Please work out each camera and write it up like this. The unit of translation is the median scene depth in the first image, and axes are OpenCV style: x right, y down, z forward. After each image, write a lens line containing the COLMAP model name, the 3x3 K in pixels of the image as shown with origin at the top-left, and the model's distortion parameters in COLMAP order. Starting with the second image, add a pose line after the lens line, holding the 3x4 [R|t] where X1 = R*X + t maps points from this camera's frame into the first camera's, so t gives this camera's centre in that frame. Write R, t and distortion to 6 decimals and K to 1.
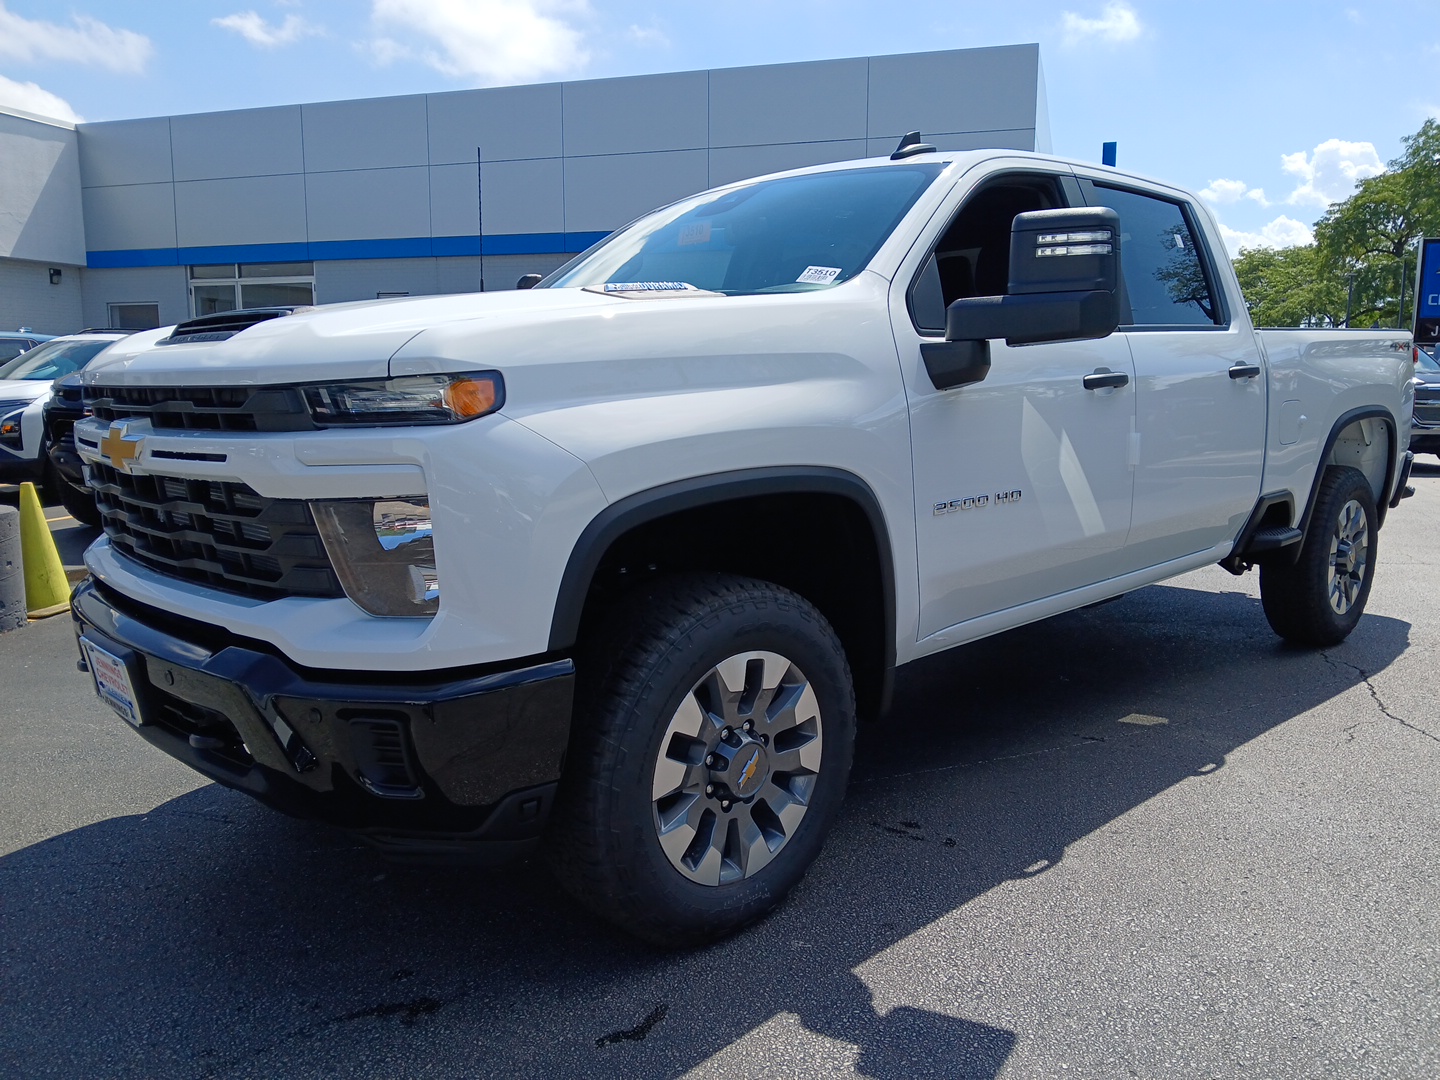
lens RADIAL K [[1150.5, 0, 717.4], [0, 1150.5, 538.3], [0, 0, 1]] dist [0.064617, -0.119233]
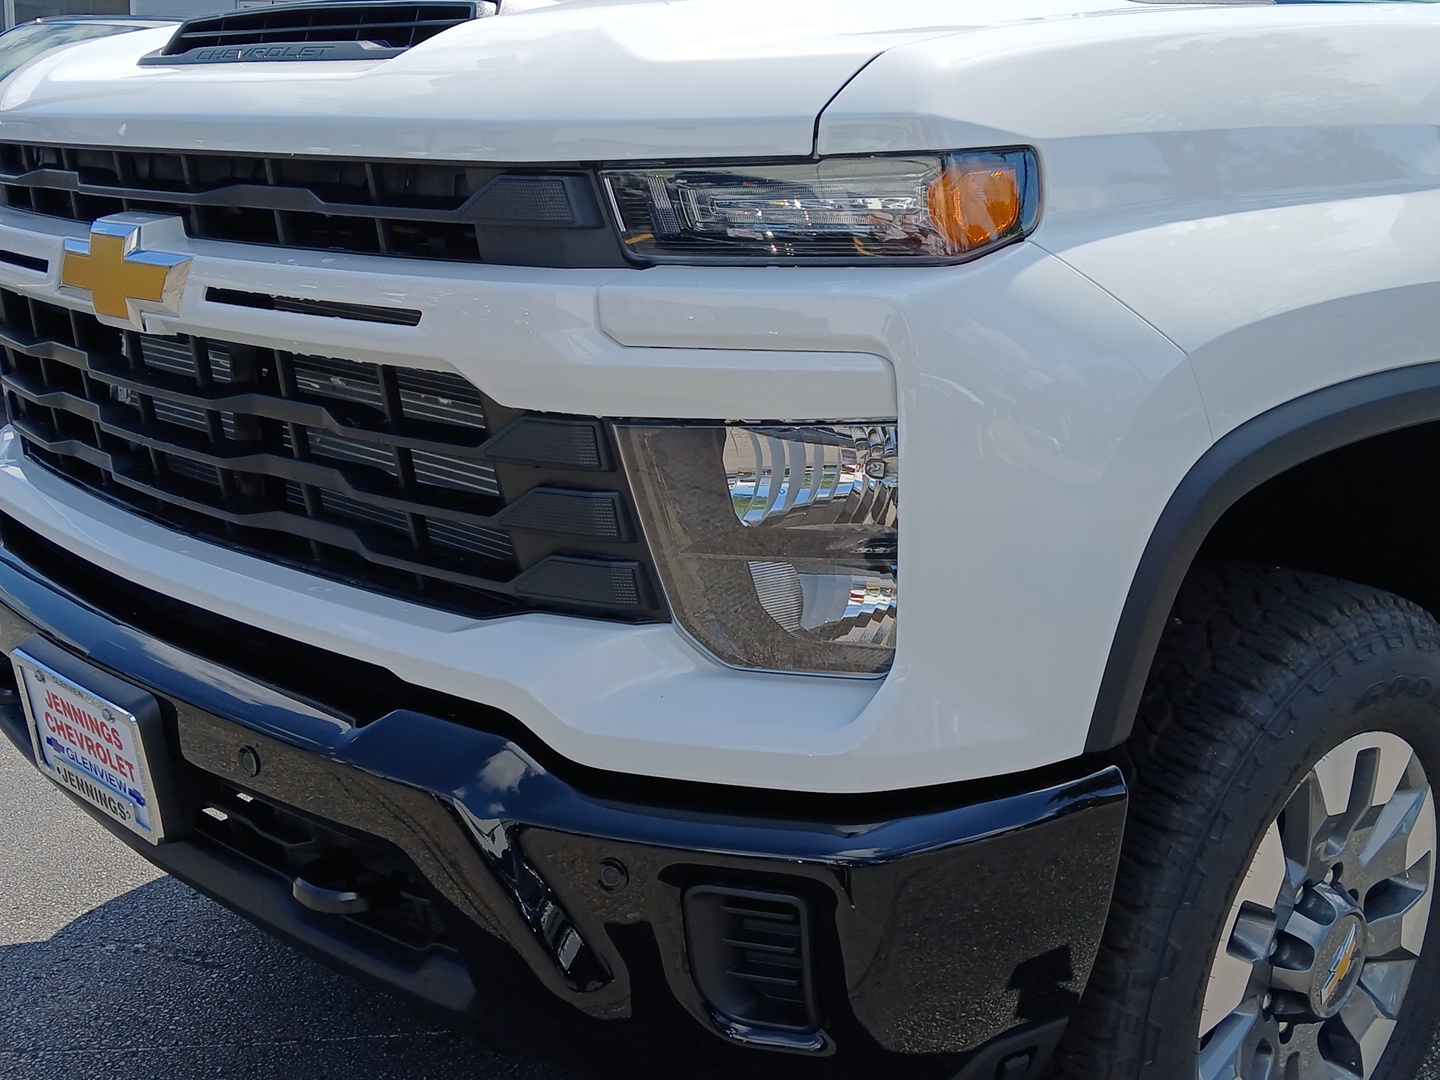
lens RADIAL K [[1765.4, 0, 725.8], [0, 1765.4, 554.0], [0, 0, 1]] dist [0.120128, 0.000000]
pose [[0.999323, 0.036775, 0.000381, -0.260551], [-0.036690, 0.996199, 0.079001, -0.031359], [0.002525, -0.078961, 0.996874, 0.244903]]
